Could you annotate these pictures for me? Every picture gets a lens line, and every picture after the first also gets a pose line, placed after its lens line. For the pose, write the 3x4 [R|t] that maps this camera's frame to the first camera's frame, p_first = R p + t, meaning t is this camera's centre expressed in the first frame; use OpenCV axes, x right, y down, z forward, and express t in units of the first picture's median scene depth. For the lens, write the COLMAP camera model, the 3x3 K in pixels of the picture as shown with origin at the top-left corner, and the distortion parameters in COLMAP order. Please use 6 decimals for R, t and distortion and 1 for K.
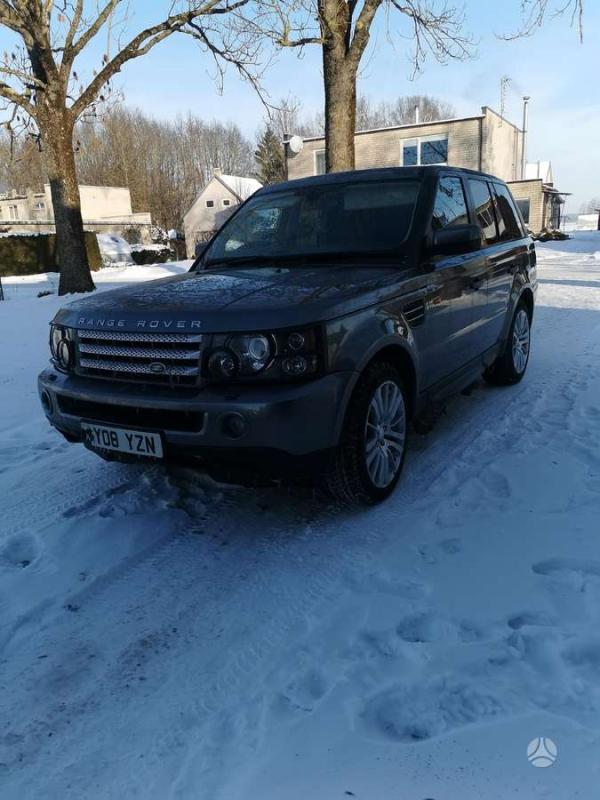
lens RADIAL K [[621.1, 0, 300.6], [0, 621.1, 402.6], [0, 0, 1]] dist [0.052573, -0.057274]
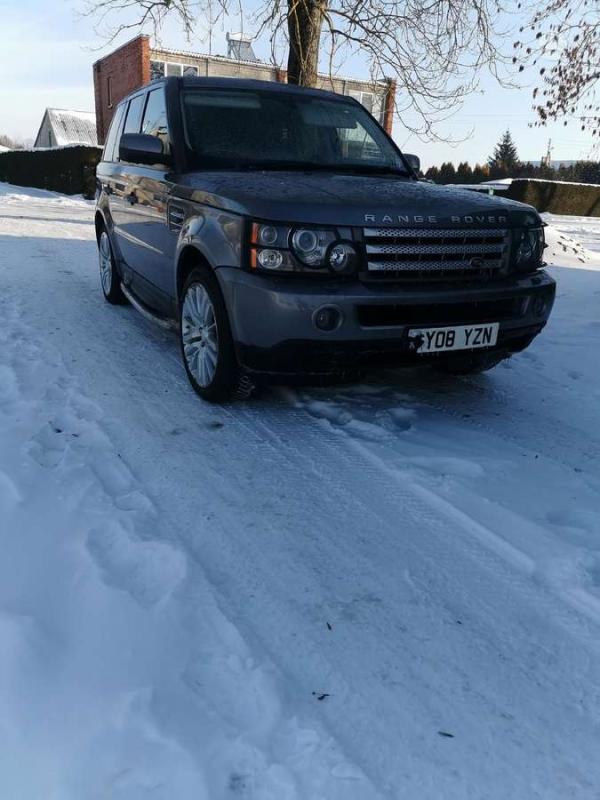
lens RADIAL K [[621.1, 0, 297.3], [0, 621.1, 401.4], [0, 0, 1]] dist [0.052573, -0.057274]
pose [[0.510856, -0.206833, 0.834414, -1.110079], [0.142749, 0.977560, 0.154920, -0.028055], [-0.847732, 0.039970, 0.528917, 0.600627]]
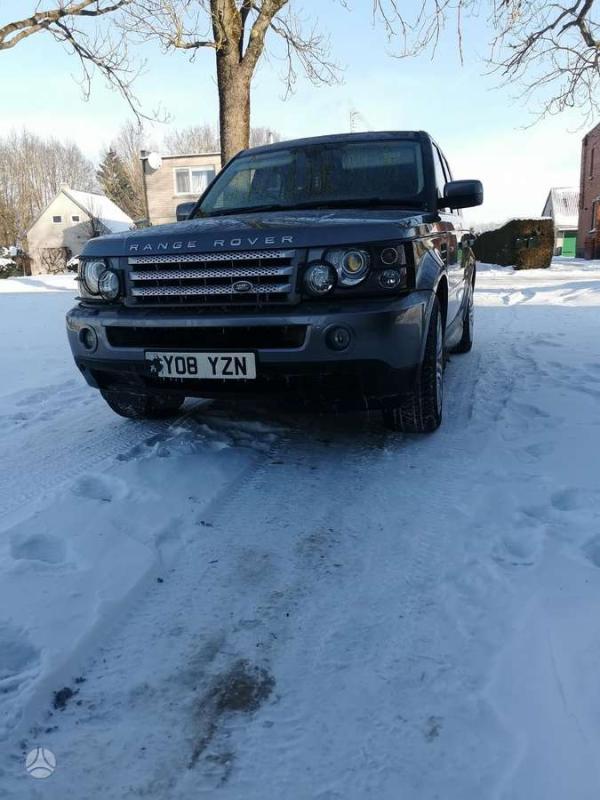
lens RADIAL K [[621.1, 0, 300.8], [0, 621.1, 399.0], [0, 0, 1]] dist [0.052573, -0.057274]
pose [[0.970436, -0.035365, 0.238753, -0.319739], [0.046474, 0.998075, -0.041060, 0.135752], [-0.236841, 0.050942, 0.970212, 0.047424]]
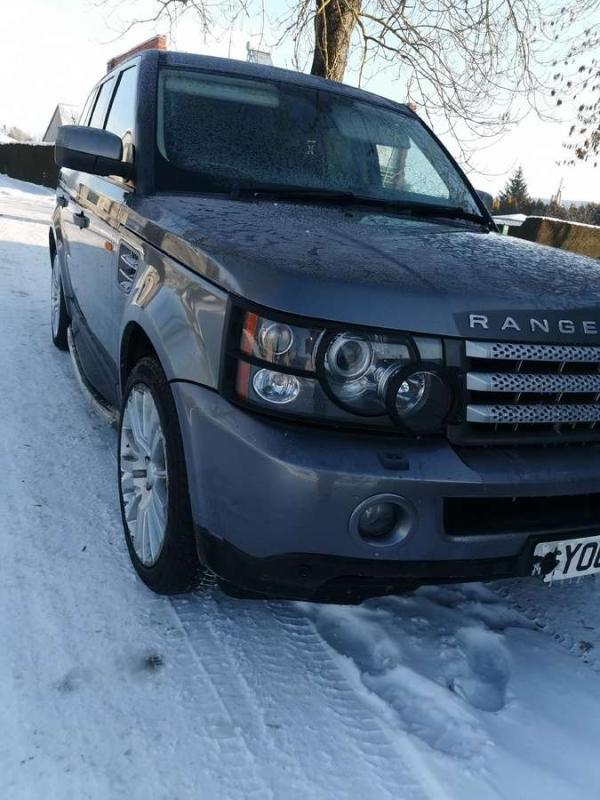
lens RADIAL K [[621.1, 0, 294.6], [0, 621.1, 402.8], [0, 0, 1]] dist [0.052573, -0.057274]
pose [[0.516453, -0.146645, 0.843666, -0.748877], [0.059330, 0.988988, 0.135586, -0.133243], [-0.854258, -0.019969, 0.519466, 0.831794]]
